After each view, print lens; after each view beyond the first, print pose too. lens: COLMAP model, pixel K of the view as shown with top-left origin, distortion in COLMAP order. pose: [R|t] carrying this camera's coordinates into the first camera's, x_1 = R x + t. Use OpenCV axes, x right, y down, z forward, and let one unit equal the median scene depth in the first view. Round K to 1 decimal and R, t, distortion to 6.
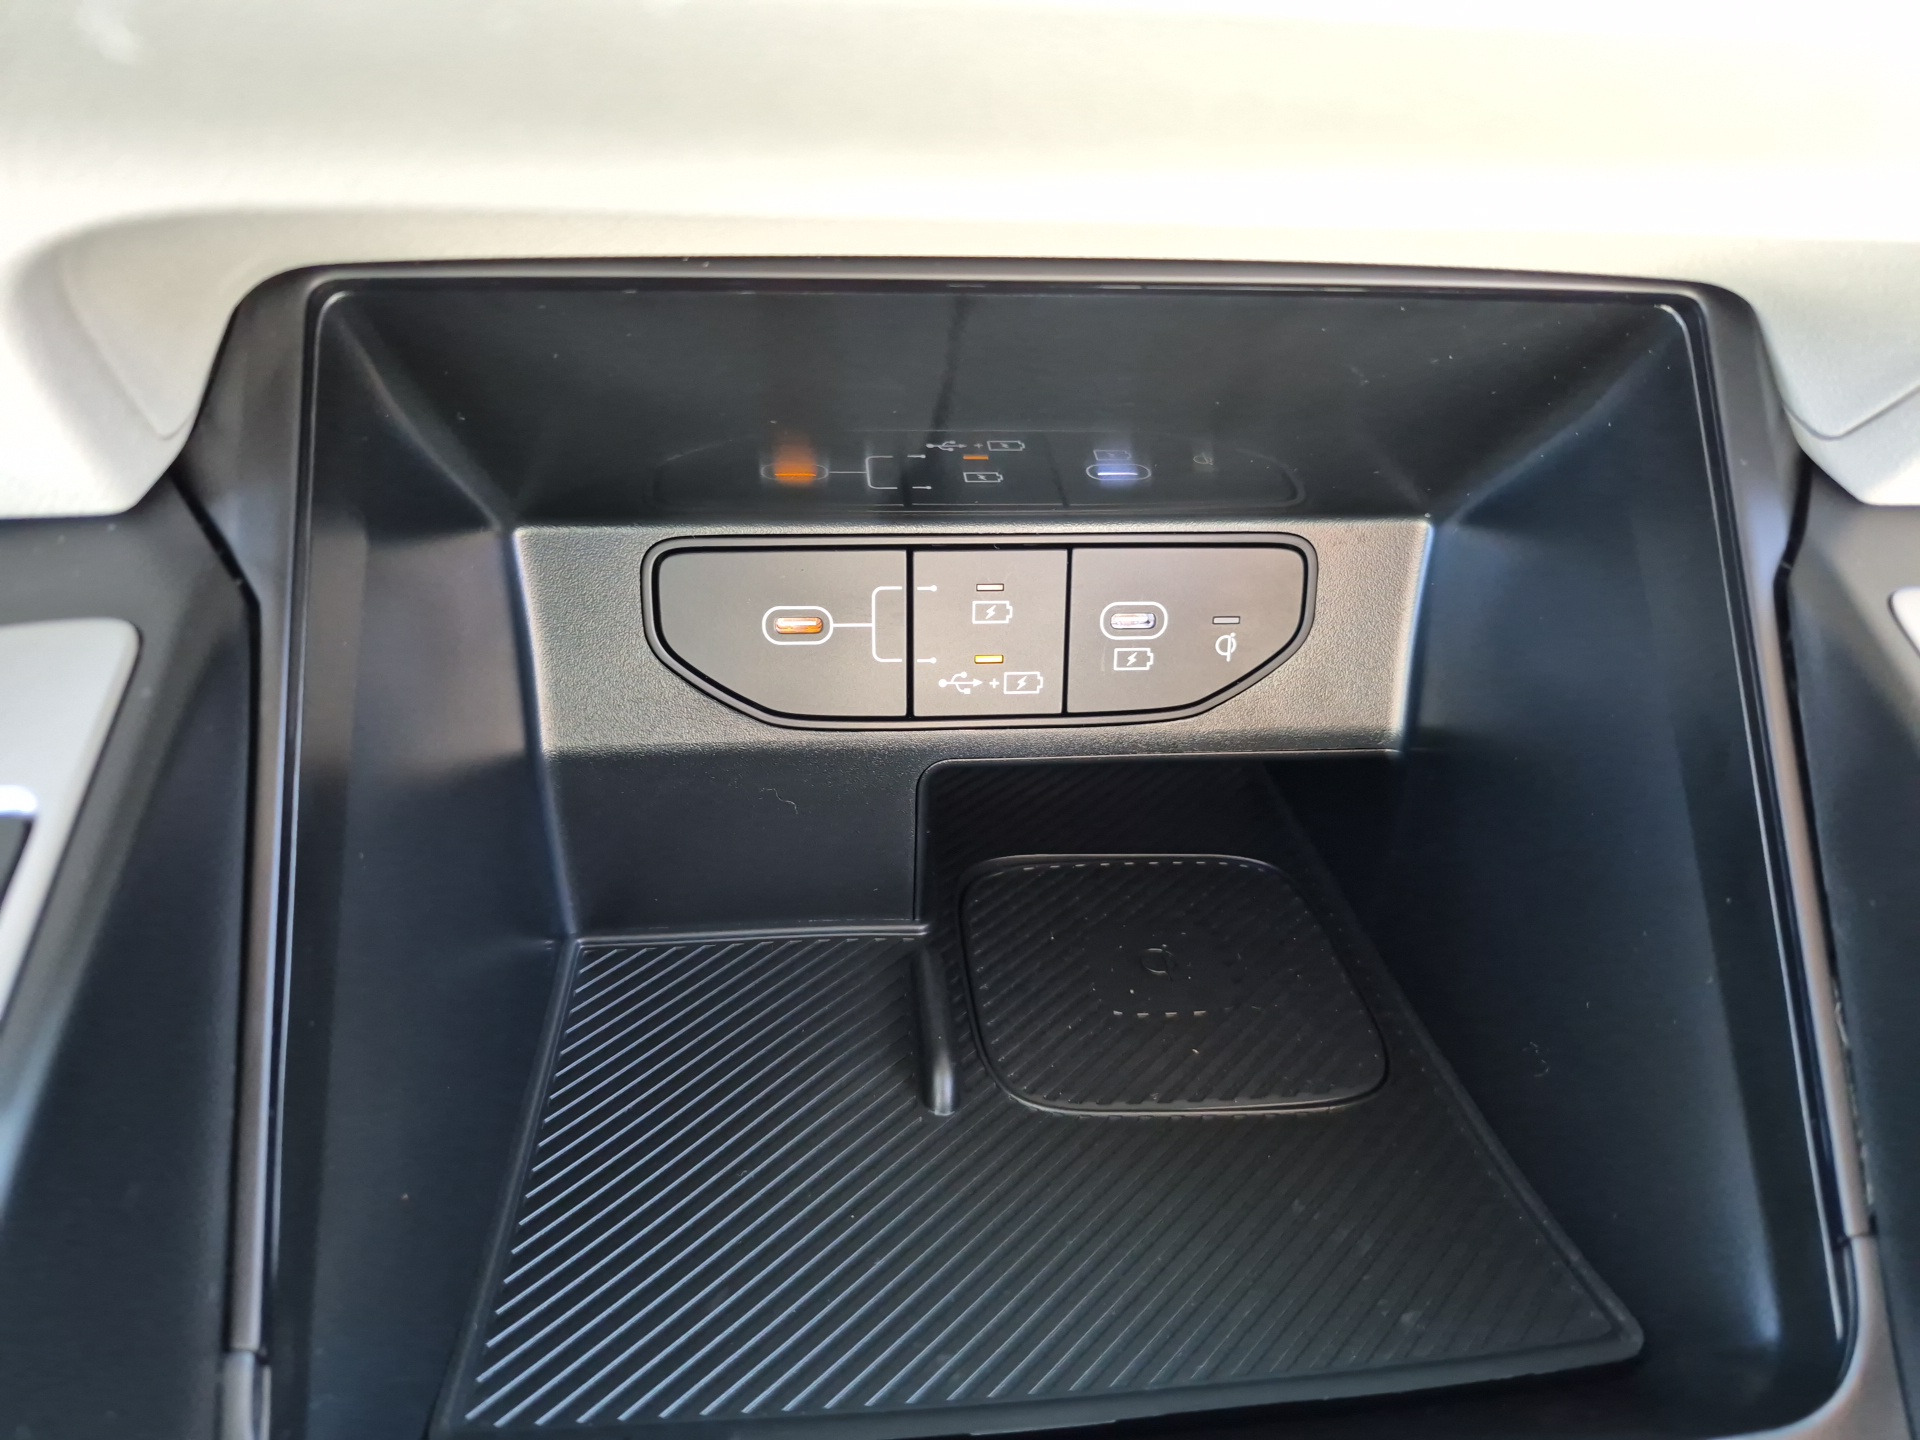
lens RADIAL K [[1327.3, 0, 975.3], [0, 1327.3, 723.1], [0, 0, 1]] dist [0.084821, -0.118032]
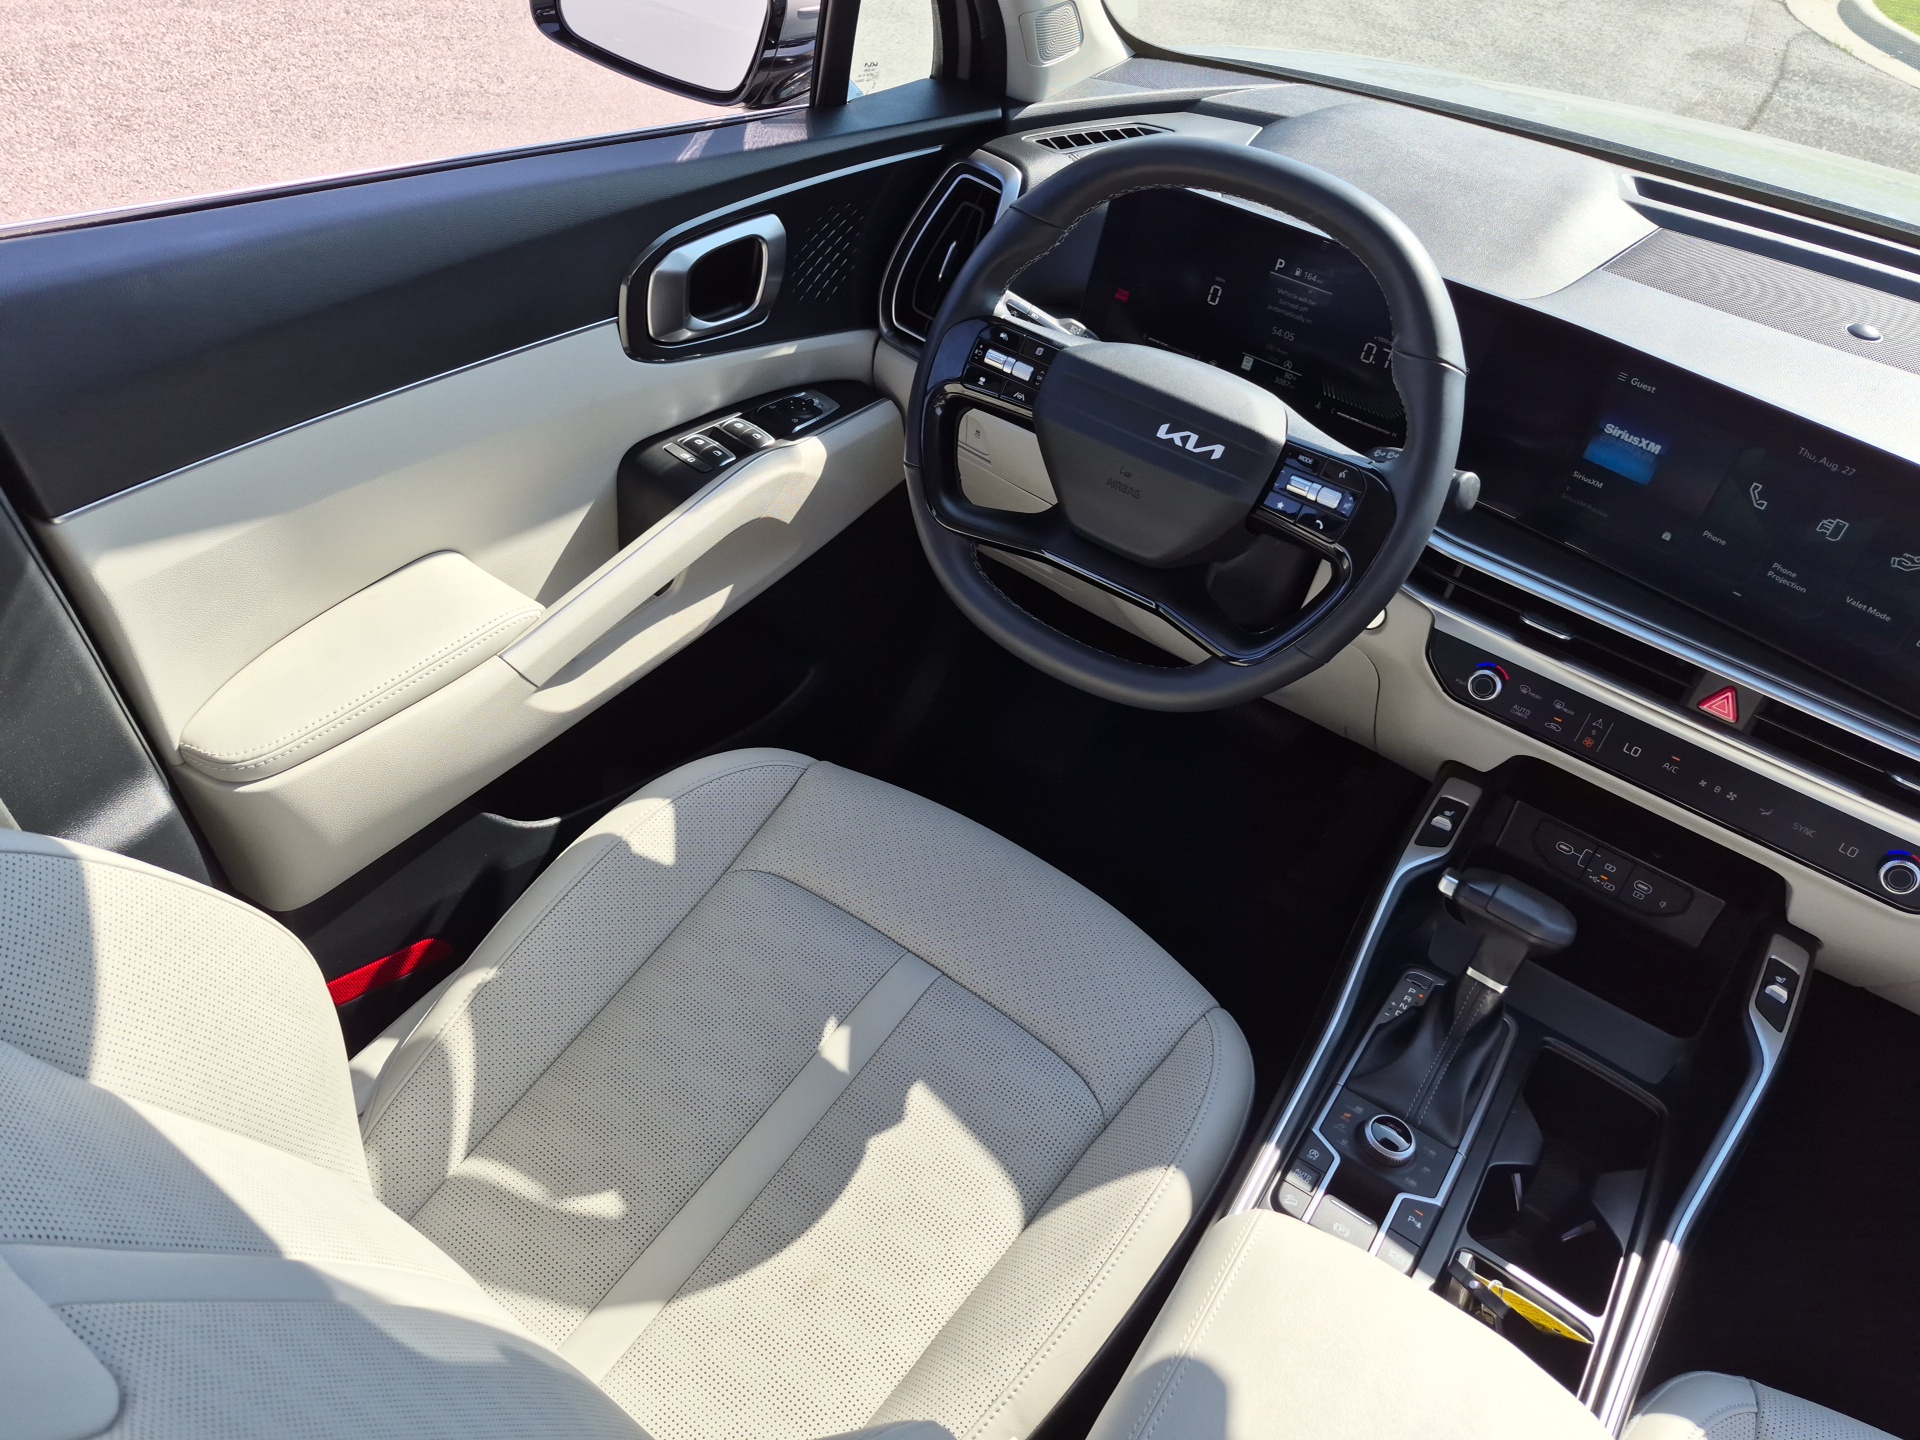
lens RADIAL K [[1327.9, 0, 986.9], [0, 1327.9, 708.6], [0, 0, 1]] dist [0.087146, -0.118701]
pose [[0.768391, 0.438348, -0.466289, 0.266431], [-0.529550, 0.844628, -0.078622, 0.888872], [0.359377, 0.307336, 0.881132, -3.711865]]
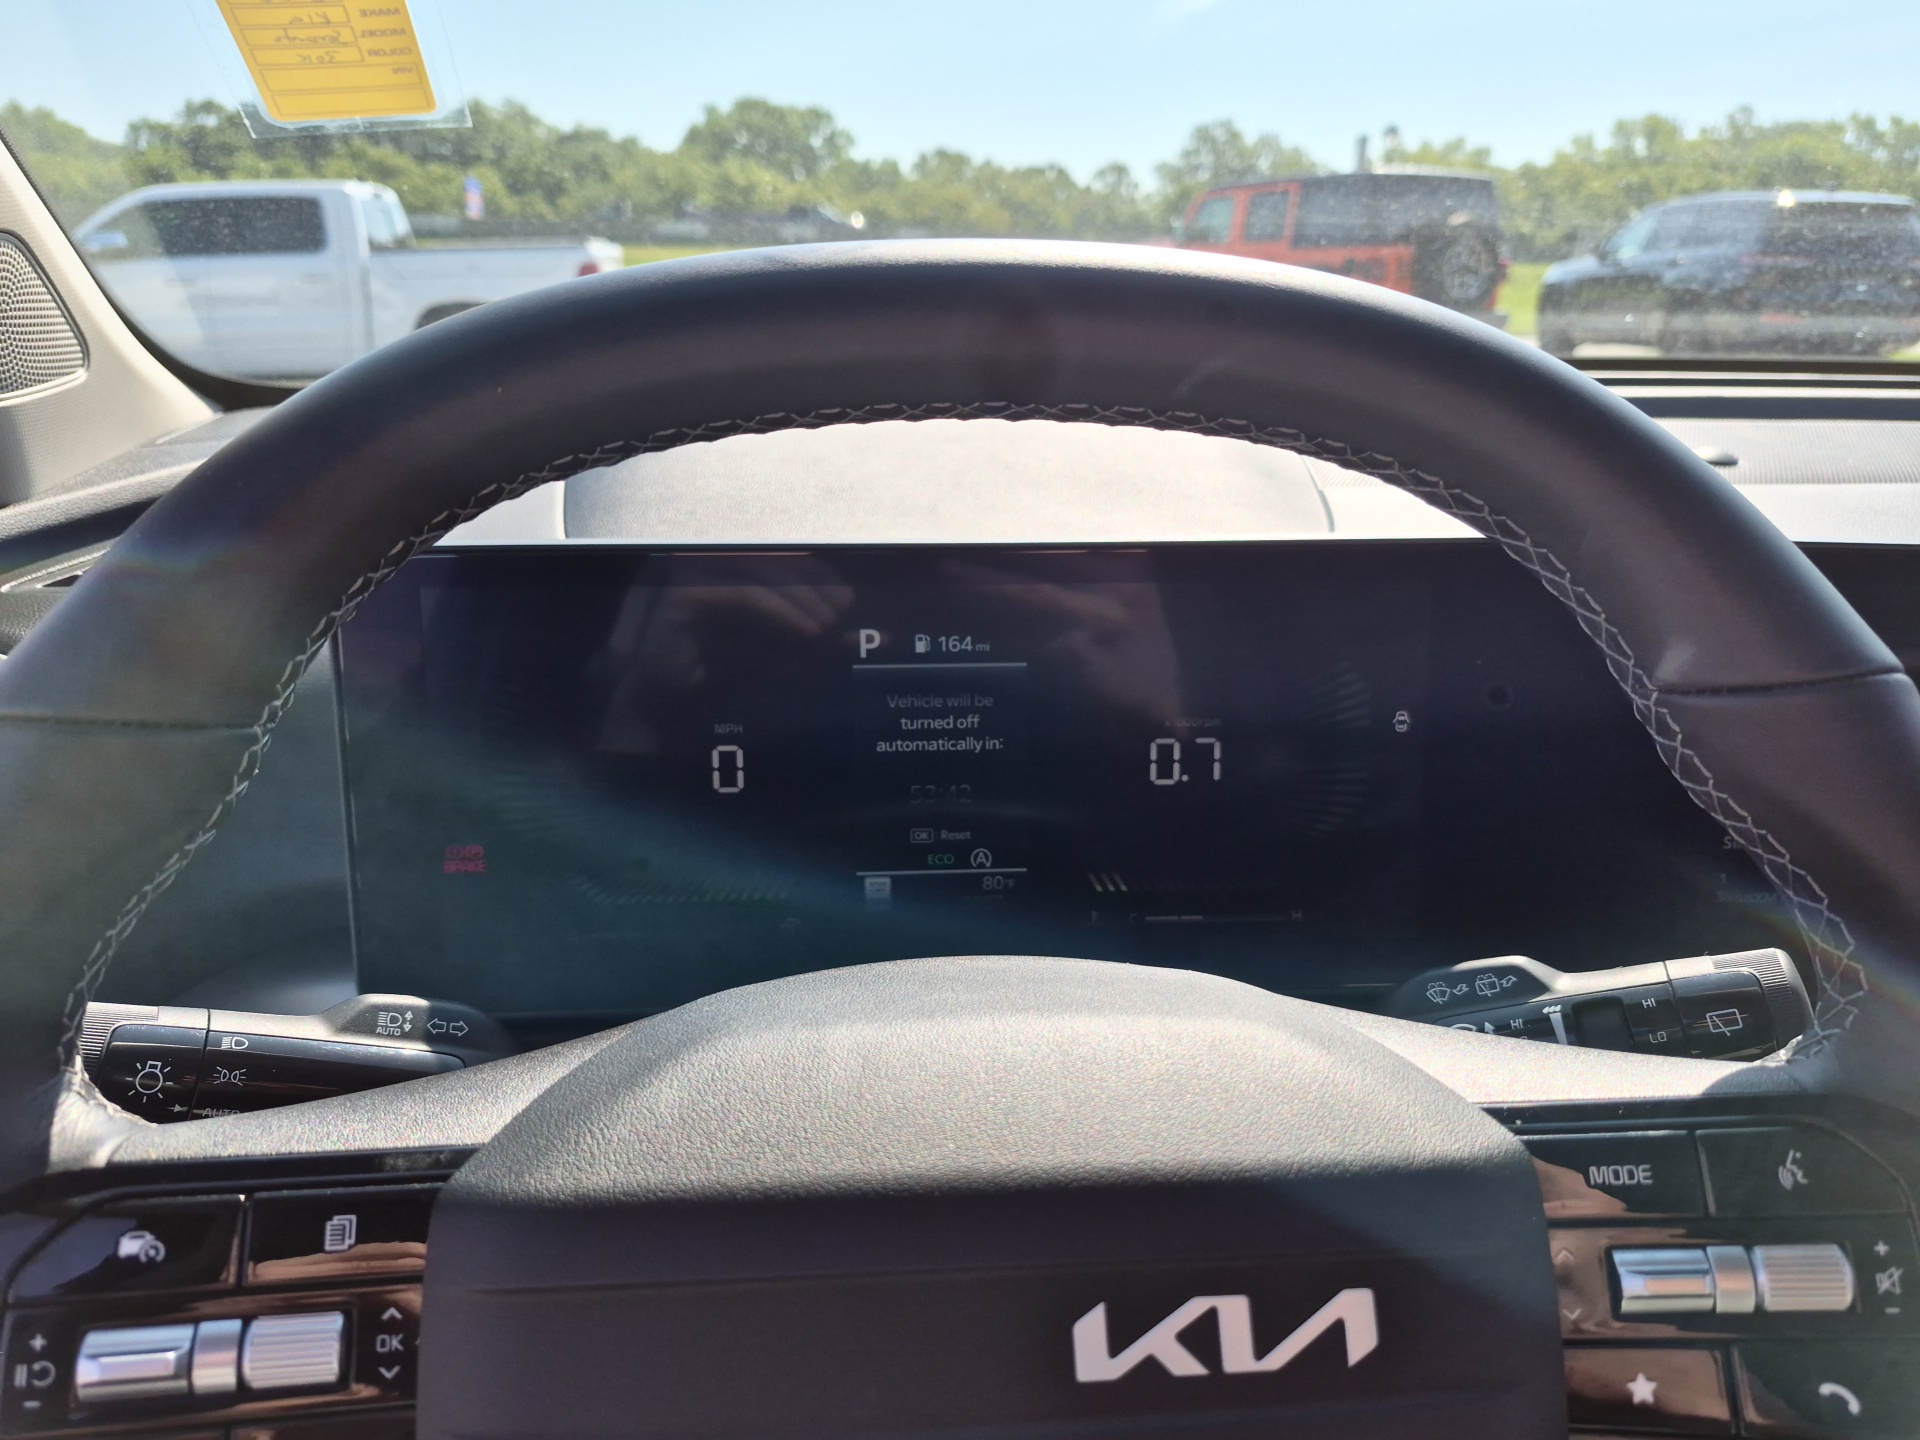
lens RADIAL K [[1381.0, 0, 1003.3], [0, 1381.0, 723.5], [0, 0, 1]] dist [-0.003714, -0.001527]
pose [[0.998391, -0.044767, -0.034806, -1.312637], [0.022342, 0.874696, -0.484157, -0.159252], [0.052119, 0.482600, 0.874289, -1.599746]]
